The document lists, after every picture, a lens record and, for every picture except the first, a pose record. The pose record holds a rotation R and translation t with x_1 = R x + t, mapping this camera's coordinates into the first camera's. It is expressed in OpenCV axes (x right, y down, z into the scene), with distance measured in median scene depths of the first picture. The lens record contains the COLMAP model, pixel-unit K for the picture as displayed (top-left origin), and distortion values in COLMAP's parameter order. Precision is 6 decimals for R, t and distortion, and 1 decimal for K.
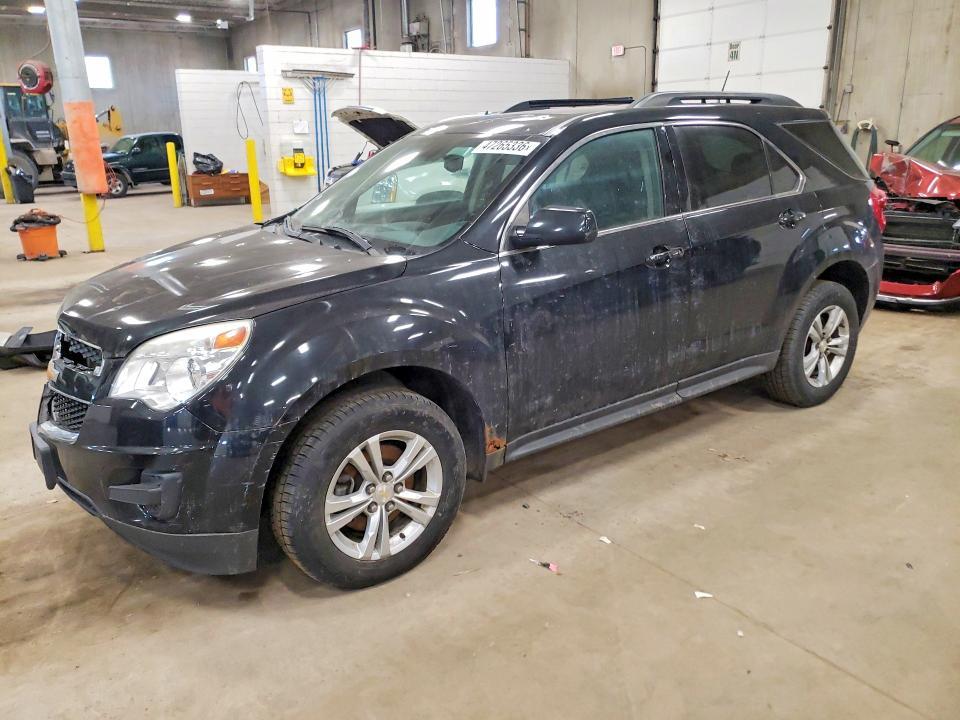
lens RADIAL K [[746.4, 0, 477.1], [0, 746.4, 362.2], [0, 0, 1]] dist [0.035131, -0.009038]
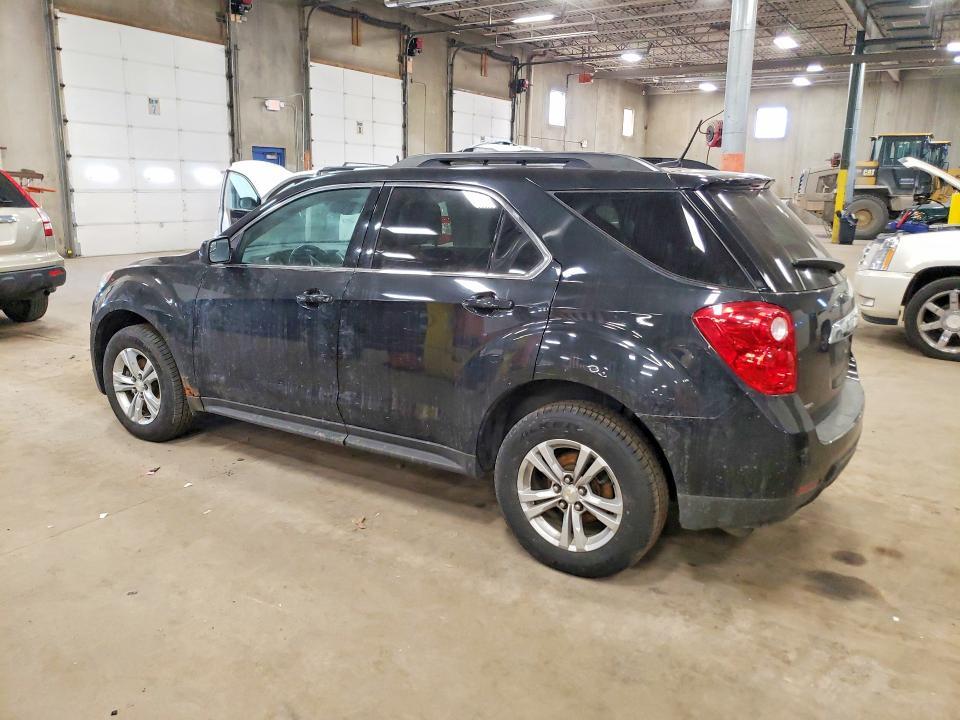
lens RADIAL K [[746.4, 0, 473.4], [0, 746.4, 353.2], [0, 0, 1]] dist [0.035131, -0.009038]
pose [[0.344014, 0.226733, -0.911179, 1.292498], [-0.295018, 0.947365, 0.124354, -0.259035], [0.891414, 0.226035, 0.392797, 0.740742]]
